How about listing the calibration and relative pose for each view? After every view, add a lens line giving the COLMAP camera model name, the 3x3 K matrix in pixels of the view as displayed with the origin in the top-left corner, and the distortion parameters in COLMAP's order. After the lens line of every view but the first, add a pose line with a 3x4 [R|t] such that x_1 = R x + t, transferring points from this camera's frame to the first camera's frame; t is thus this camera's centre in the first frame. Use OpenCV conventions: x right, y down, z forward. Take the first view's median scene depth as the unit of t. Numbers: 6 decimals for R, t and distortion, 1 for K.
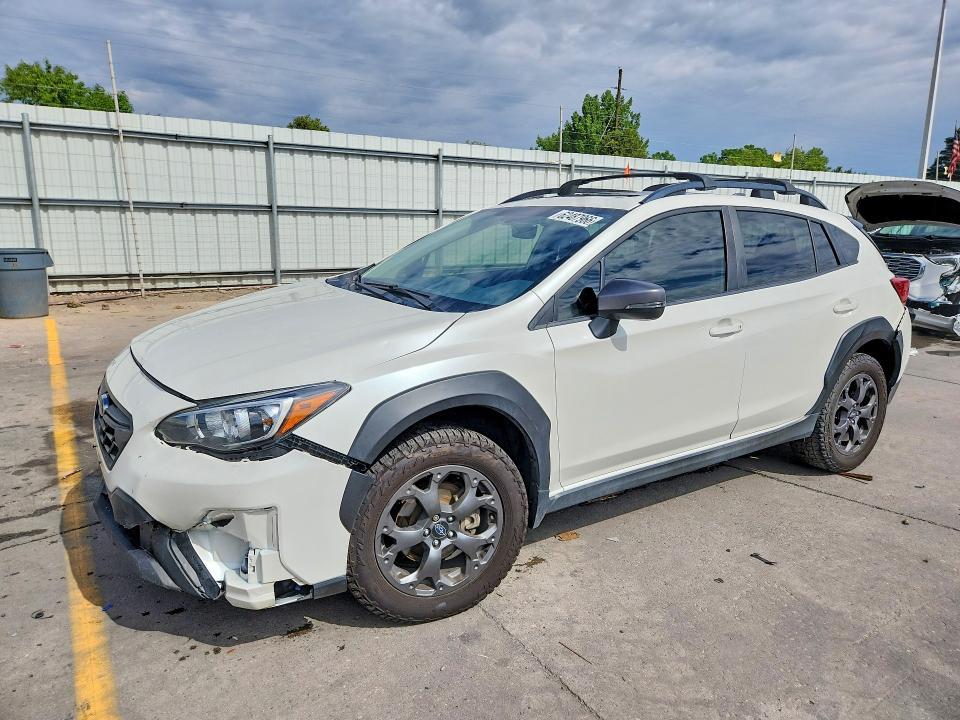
lens RADIAL K [[658.5, 0, 480.6], [0, 658.5, 363.9], [0, 0, 1]] dist [0.003069, 0.000181]
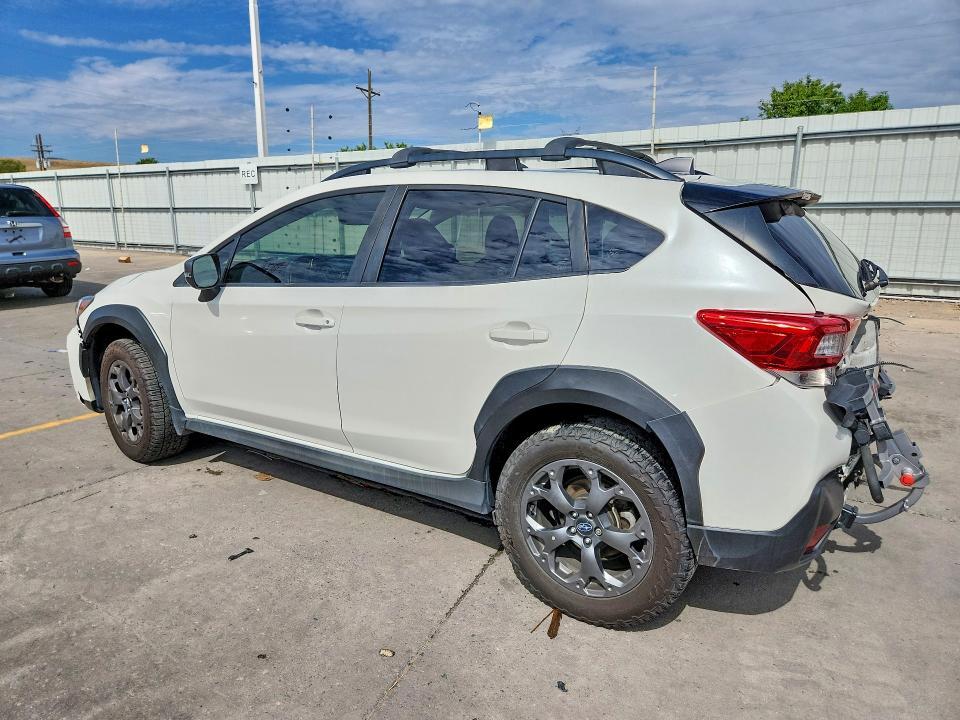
lens RADIAL K [[658.5, 0, 478.5], [0, 658.5, 356.1], [0, 0, 1]] dist [0.003069, 0.000181]
pose [[0.395145, 0.172675, -0.902244, 1.384107], [-0.187815, 0.976613, 0.104654, -0.155321], [0.899214, 0.128101, 0.418335, 0.867220]]
